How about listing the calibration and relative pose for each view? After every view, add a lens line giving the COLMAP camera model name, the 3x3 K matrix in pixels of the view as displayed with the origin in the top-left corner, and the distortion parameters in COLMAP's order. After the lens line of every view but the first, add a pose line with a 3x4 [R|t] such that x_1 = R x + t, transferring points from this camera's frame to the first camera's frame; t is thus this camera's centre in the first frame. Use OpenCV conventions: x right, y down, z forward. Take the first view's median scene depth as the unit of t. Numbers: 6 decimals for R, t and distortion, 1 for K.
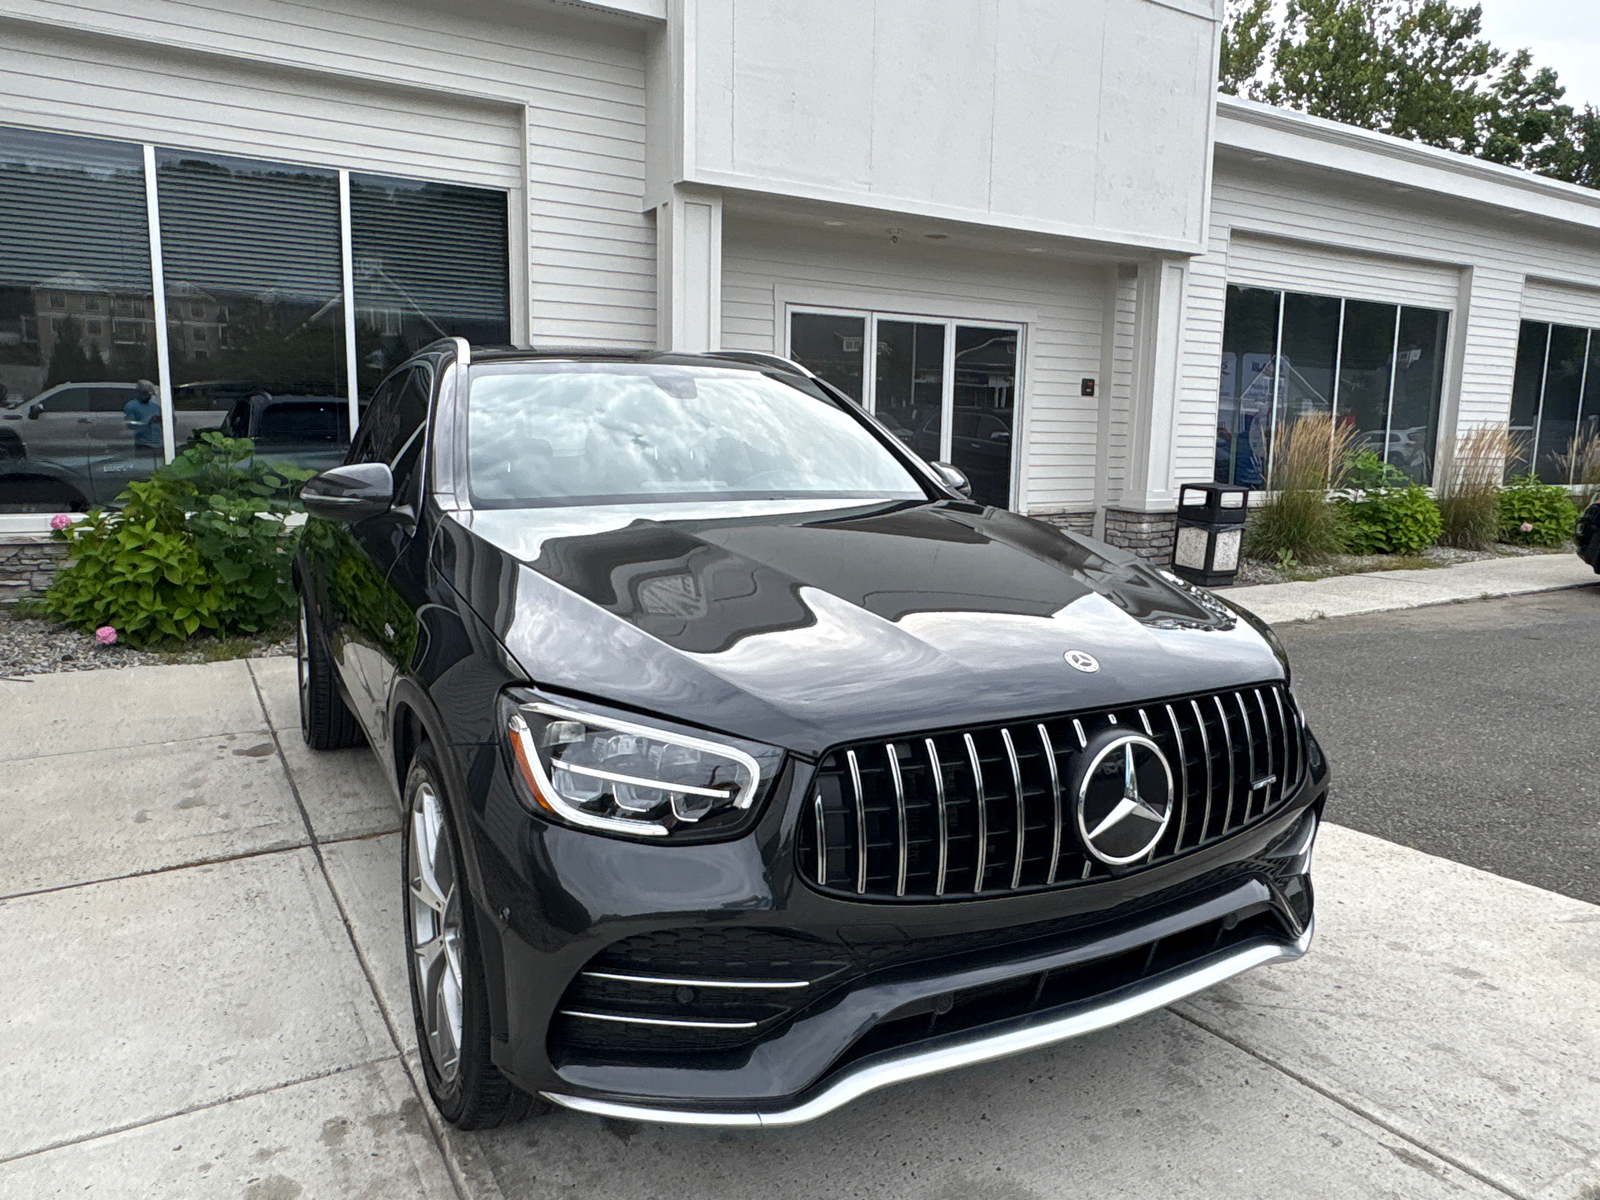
lens RADIAL K [[1077.1, 0, 794.4], [0, 1077.1, 595.3], [0, 0, 1]] dist [-0.001710, 0.001194]
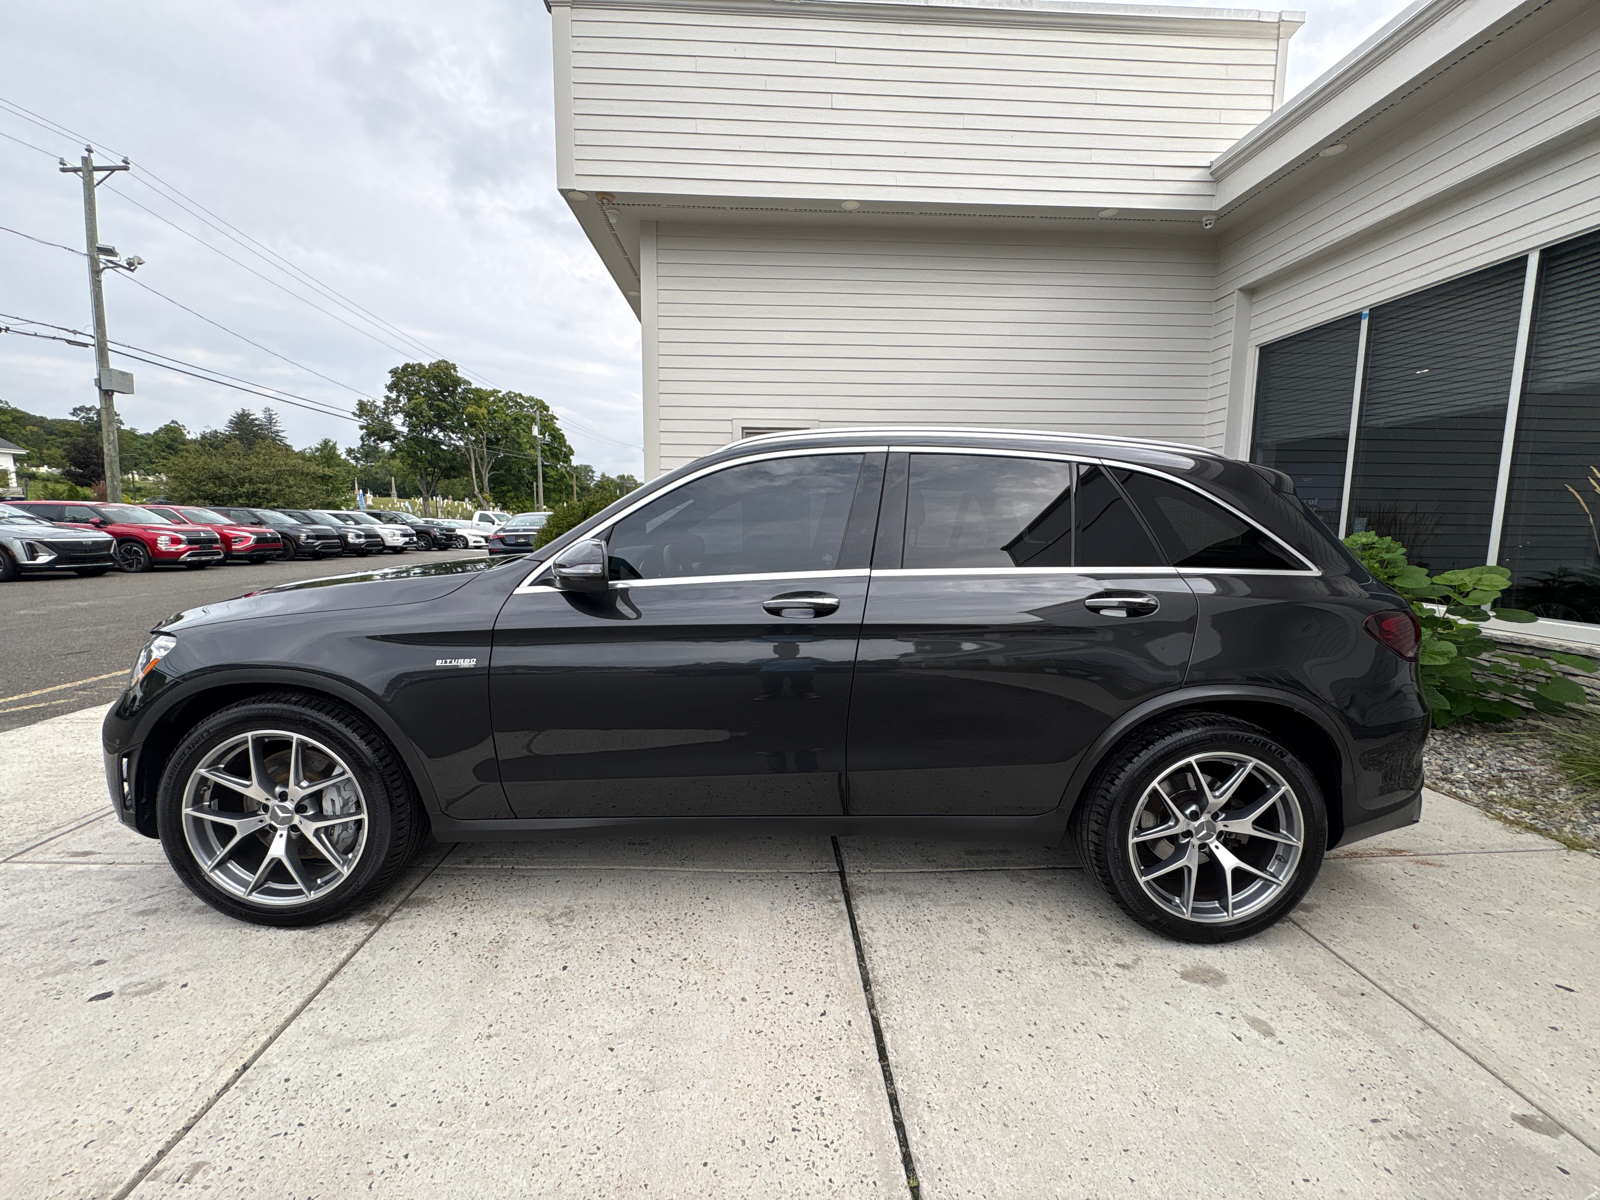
lens RADIAL K [[636.5, 0, 797.8], [0, 636.5, 599.0], [0, 0, 1]] dist [0.000261, -0.000337]
pose [[-0.454929, 0.086433, -0.886323, 0.194175], [-0.150401, 0.973524, 0.172134, -0.071477], [0.877735, 0.211613, -0.429885, 0.514566]]
